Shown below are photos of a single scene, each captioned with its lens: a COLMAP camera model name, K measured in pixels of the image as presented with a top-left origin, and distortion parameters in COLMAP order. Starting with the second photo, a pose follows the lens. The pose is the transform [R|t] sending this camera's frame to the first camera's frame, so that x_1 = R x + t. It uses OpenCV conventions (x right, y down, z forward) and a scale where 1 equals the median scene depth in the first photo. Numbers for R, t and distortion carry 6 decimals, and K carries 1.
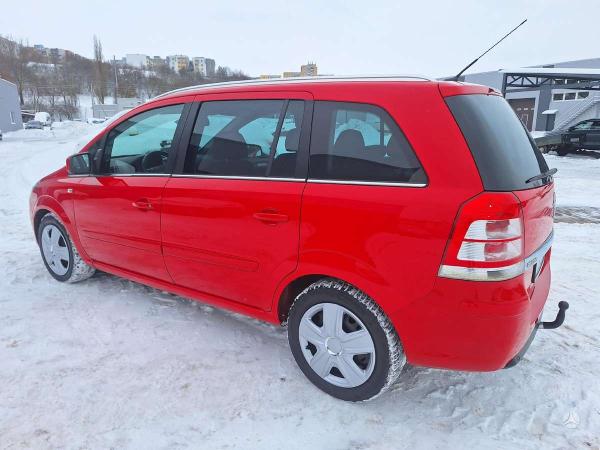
lens RADIAL K [[441.5, 0, 319.1], [0, 441.5, 223.4], [0, 0, 1]] dist [0.099509, -0.103243]
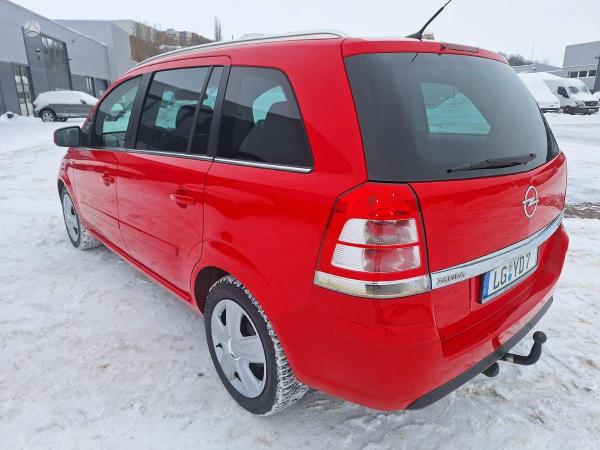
lens RADIAL K [[441.5, 0, 319.1], [0, 441.5, 223.4], [0, 0, 1]] dist [0.099509, -0.103243]
pose [[0.959358, 0.068840, -0.273665, 0.402411], [-0.055473, 0.996872, 0.056294, -0.030168], [0.276684, -0.038825, 0.960176, 0.196628]]
